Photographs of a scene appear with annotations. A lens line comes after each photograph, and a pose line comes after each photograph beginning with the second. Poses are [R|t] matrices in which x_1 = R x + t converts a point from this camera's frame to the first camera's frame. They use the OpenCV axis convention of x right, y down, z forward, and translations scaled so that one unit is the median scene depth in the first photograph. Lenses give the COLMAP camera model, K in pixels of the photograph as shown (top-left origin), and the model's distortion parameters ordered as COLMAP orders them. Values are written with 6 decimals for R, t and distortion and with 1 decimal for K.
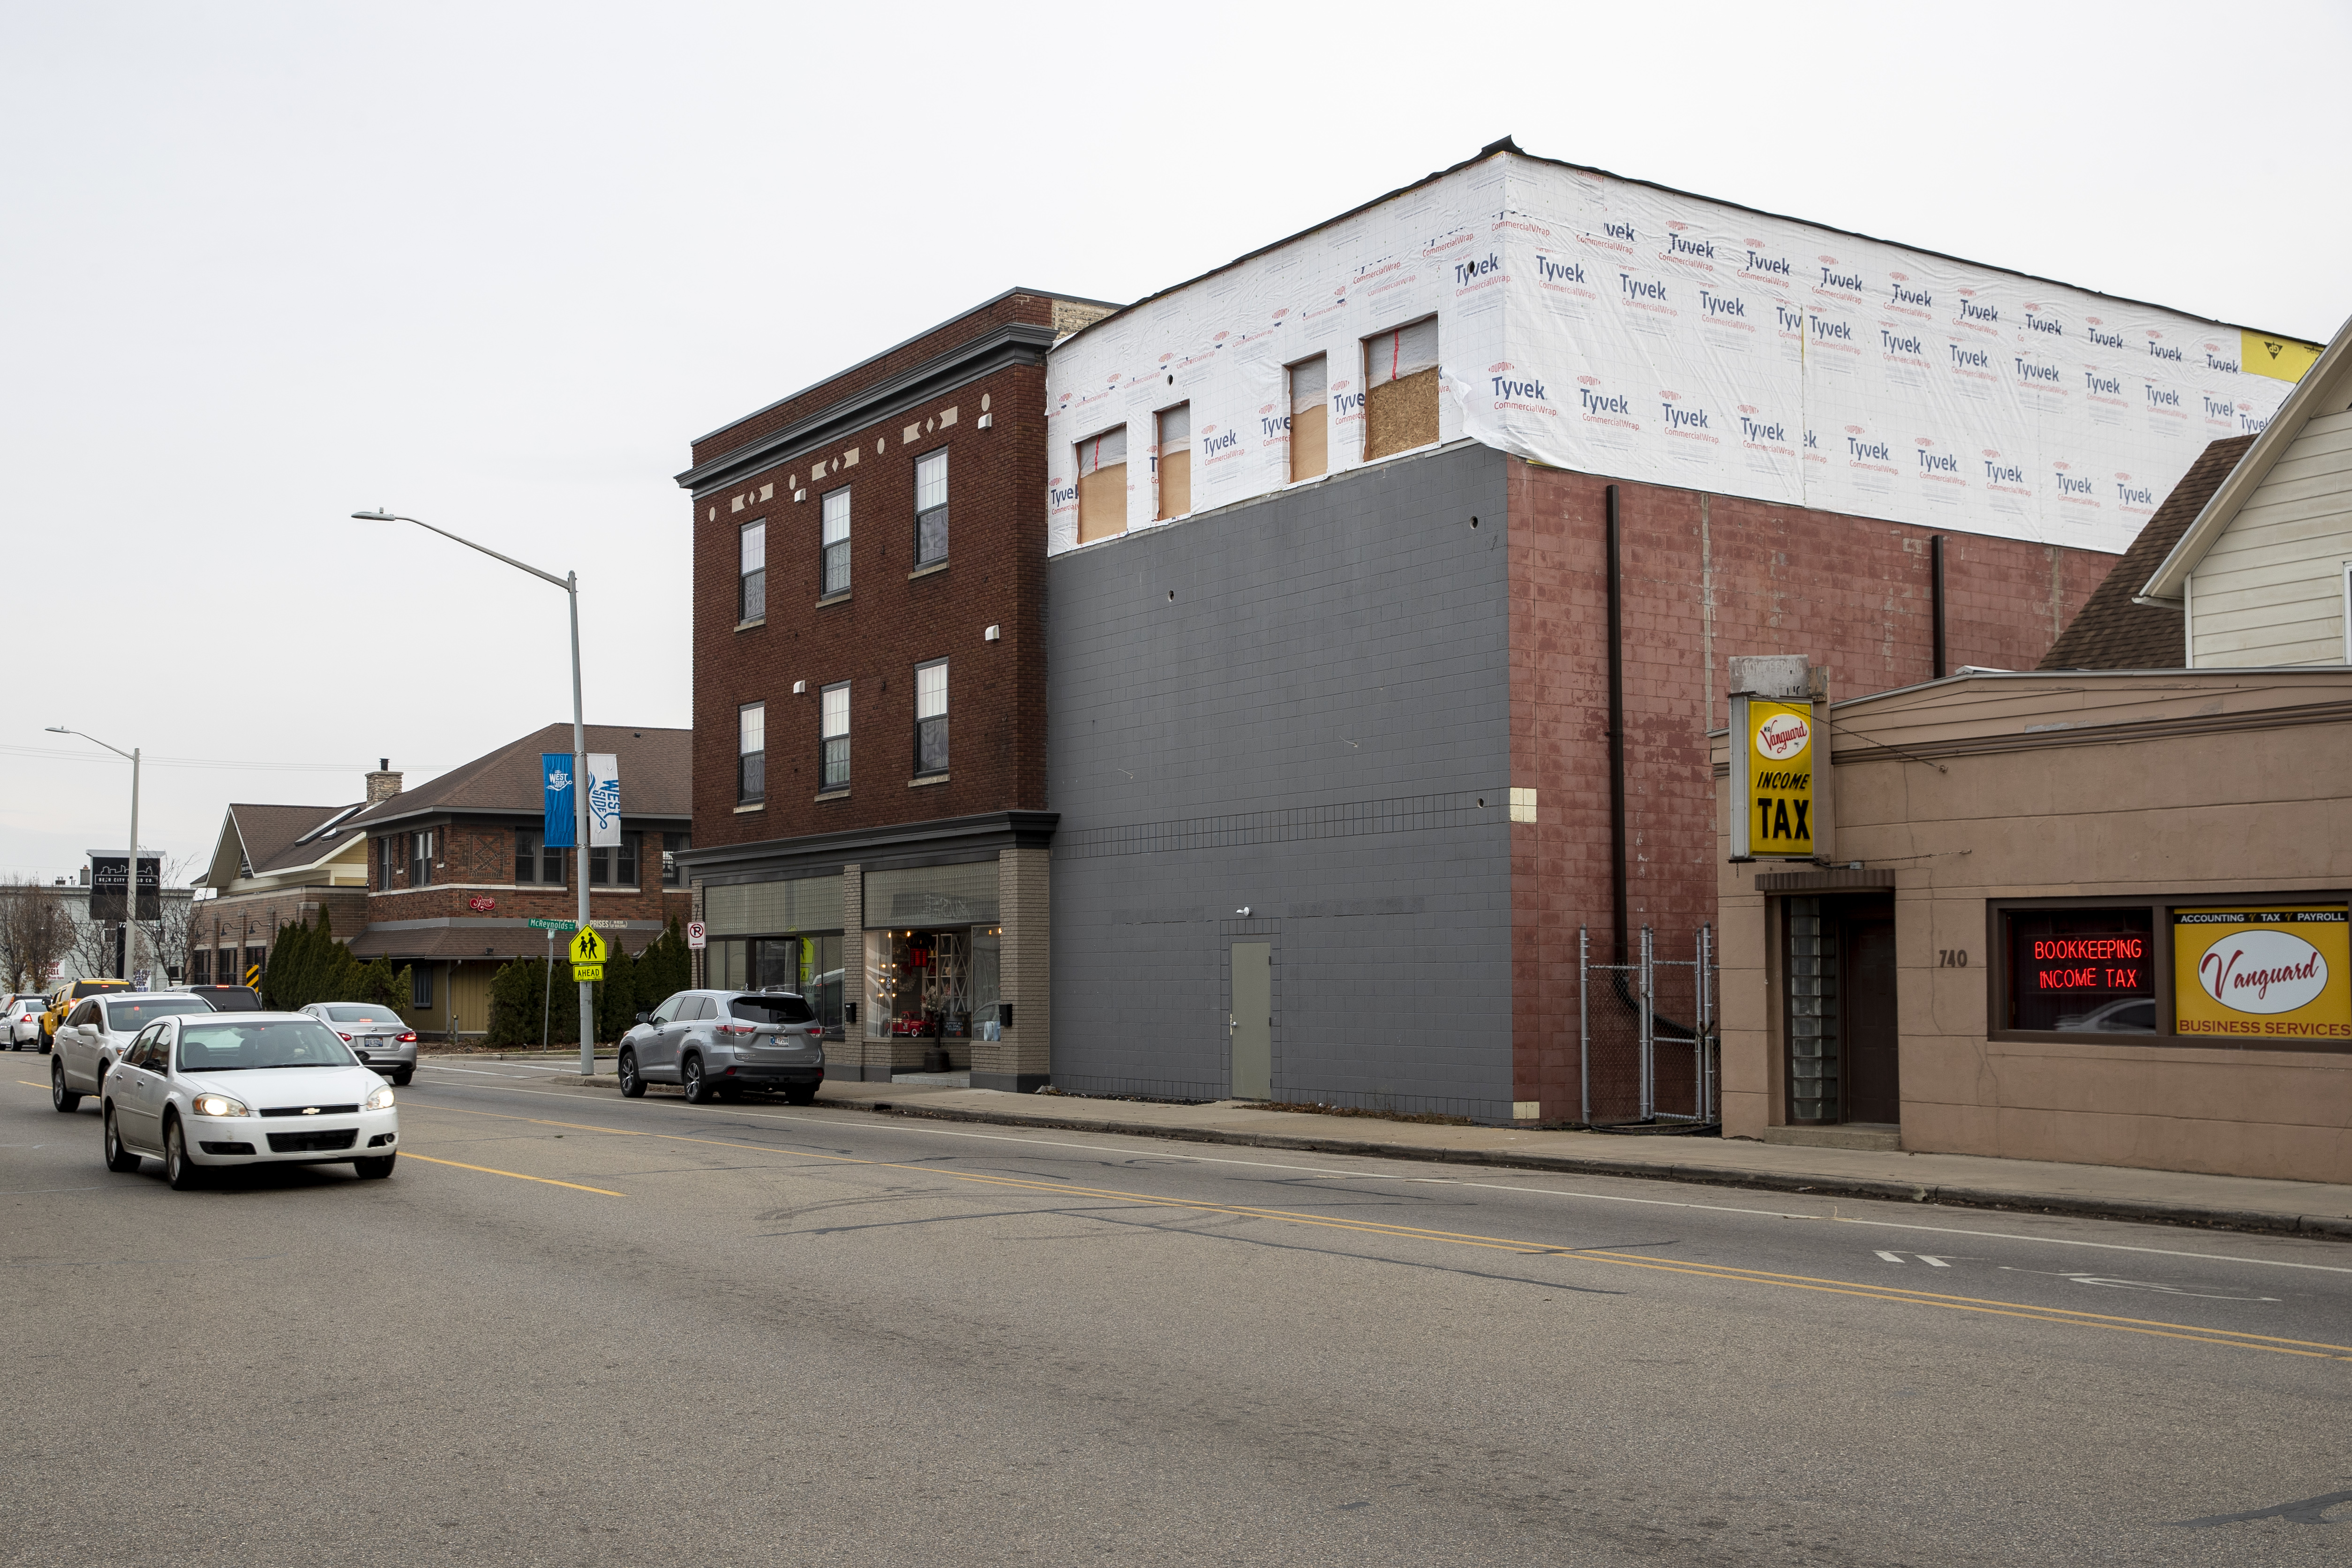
lens RADIAL K [[2405.8, 0, 1176.0], [0, 2405.8, 784.0], [0, 0, 1]] dist [0.007816, 0.000495]
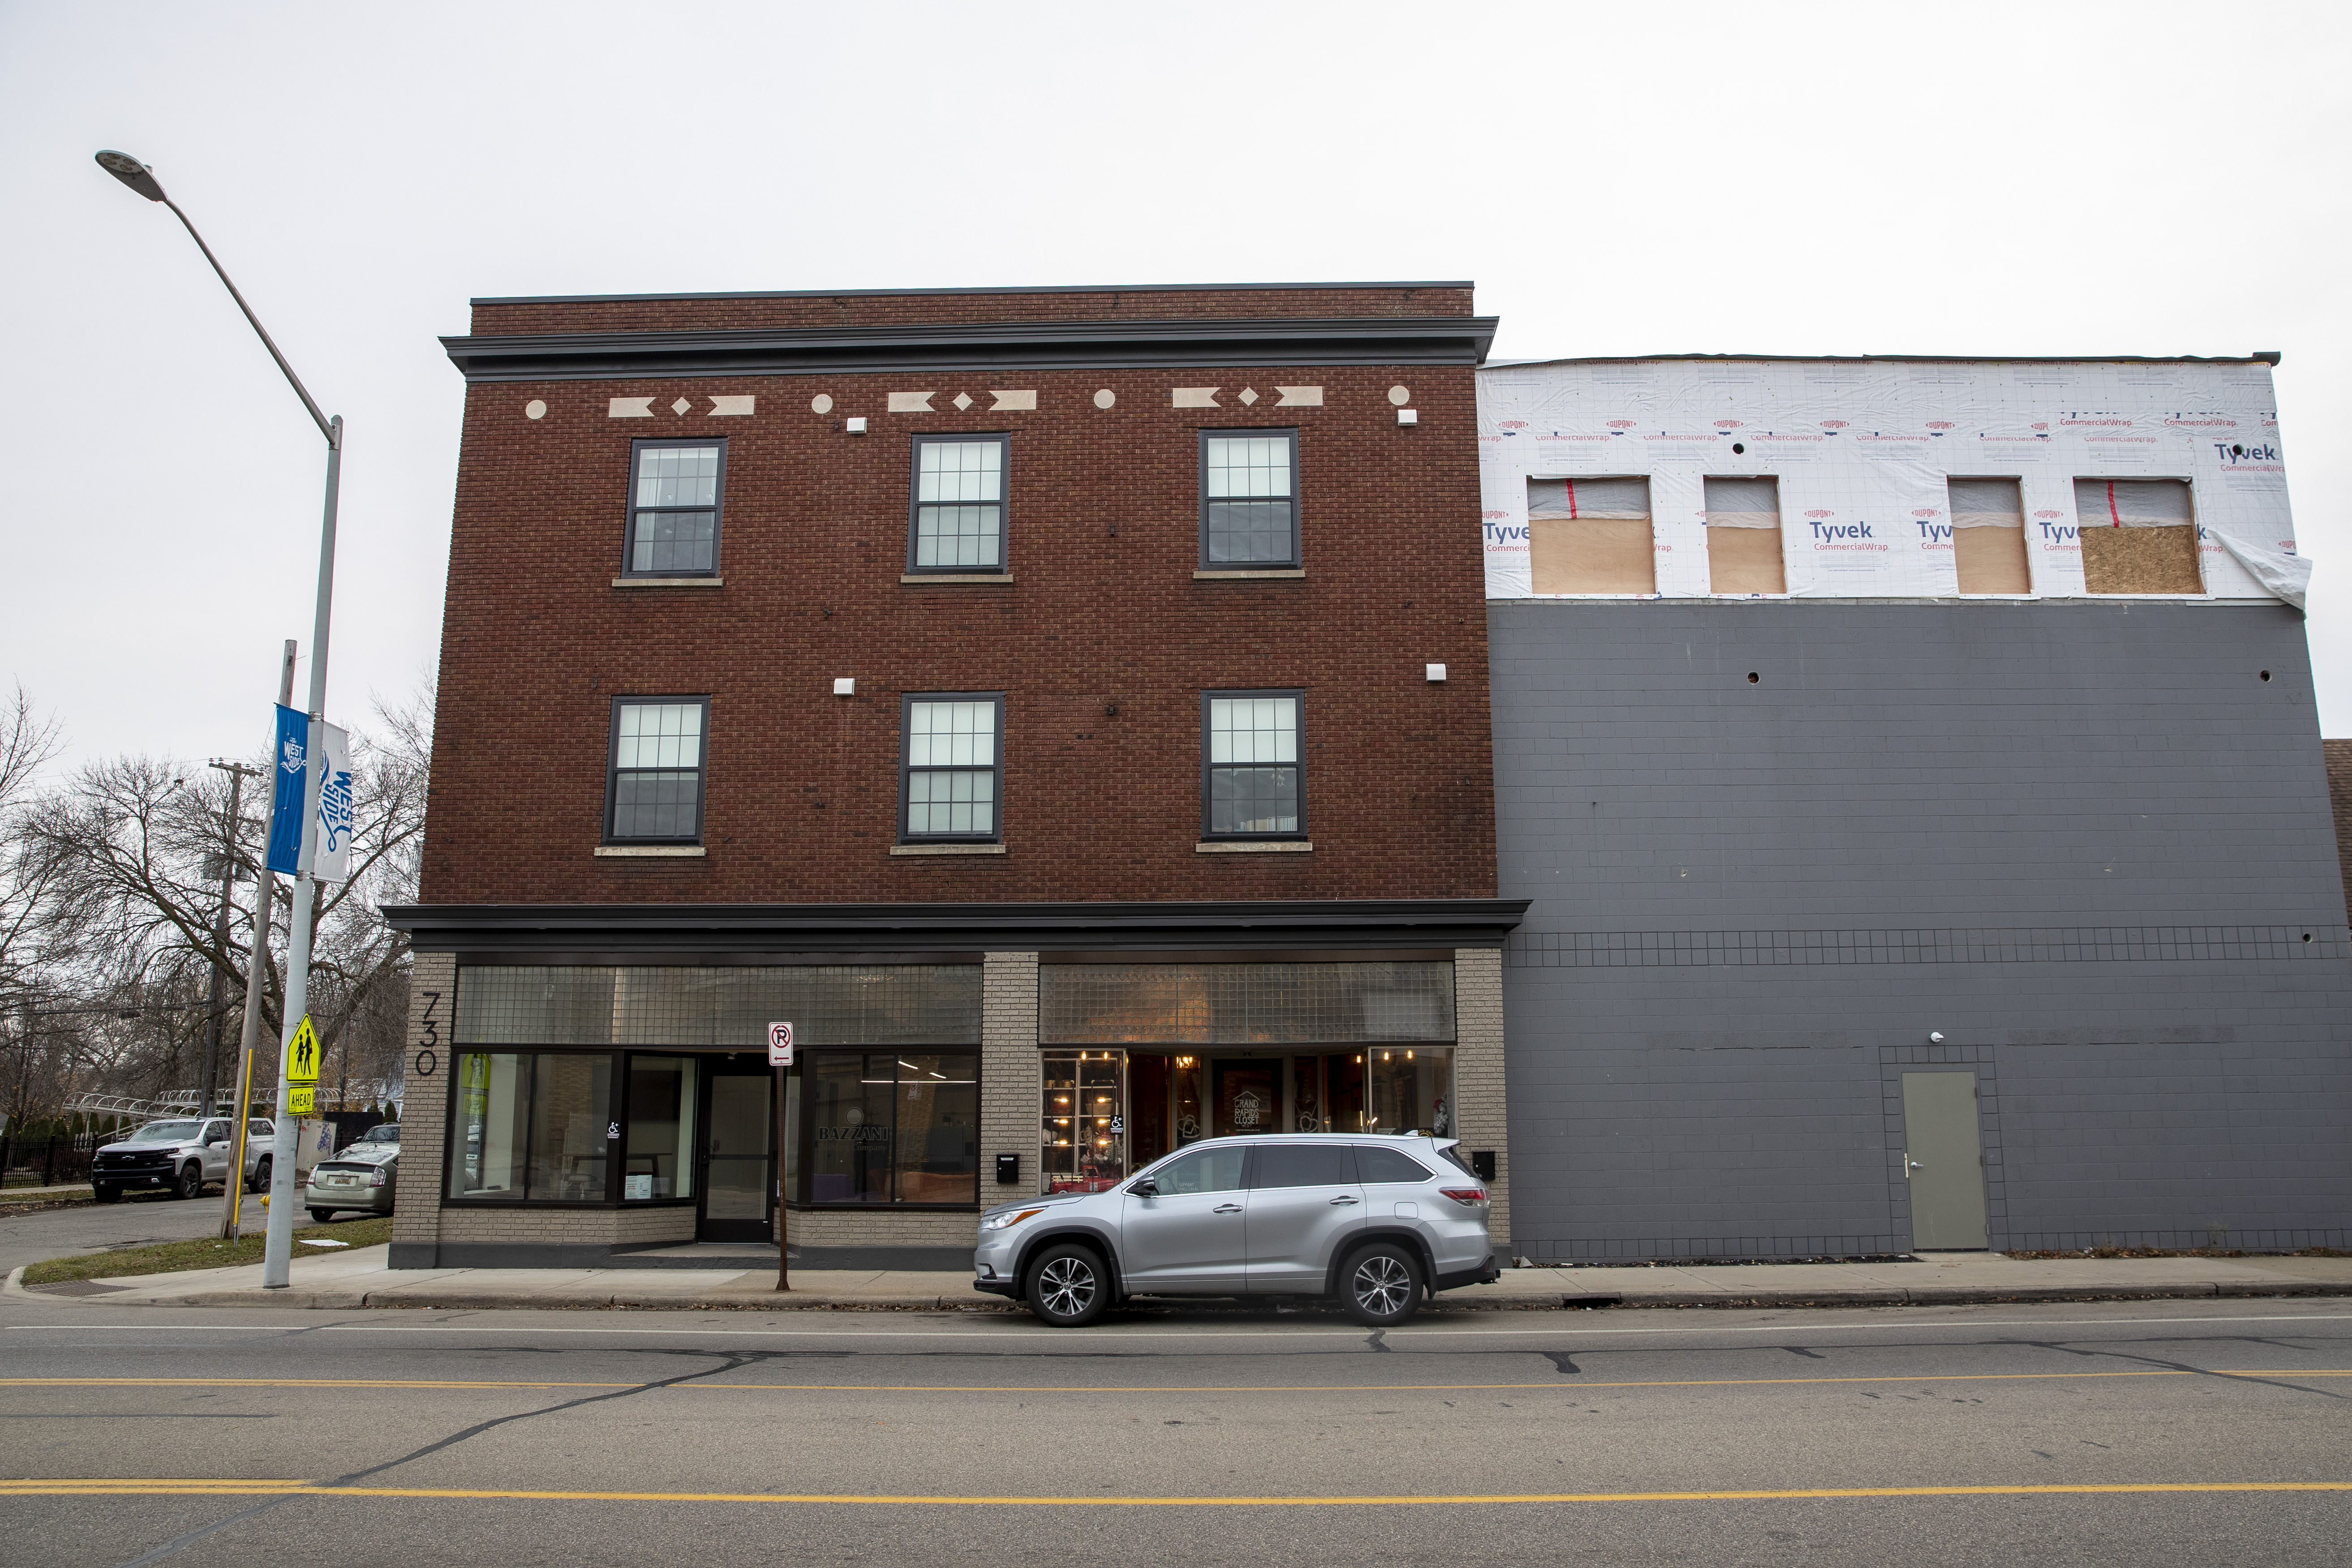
lens RADIAL K [[1561.8, 0, 1174.6], [0, 1561.8, 812.7], [0, 0, 1]] dist [-0.083656, 0.046755]
pose [[0.572611, 0.164364, 0.803182, -0.562652], [-0.065332, 0.985729, -0.155143, 0.071750], [-0.817220, 0.036363, 0.575178, 0.830754]]
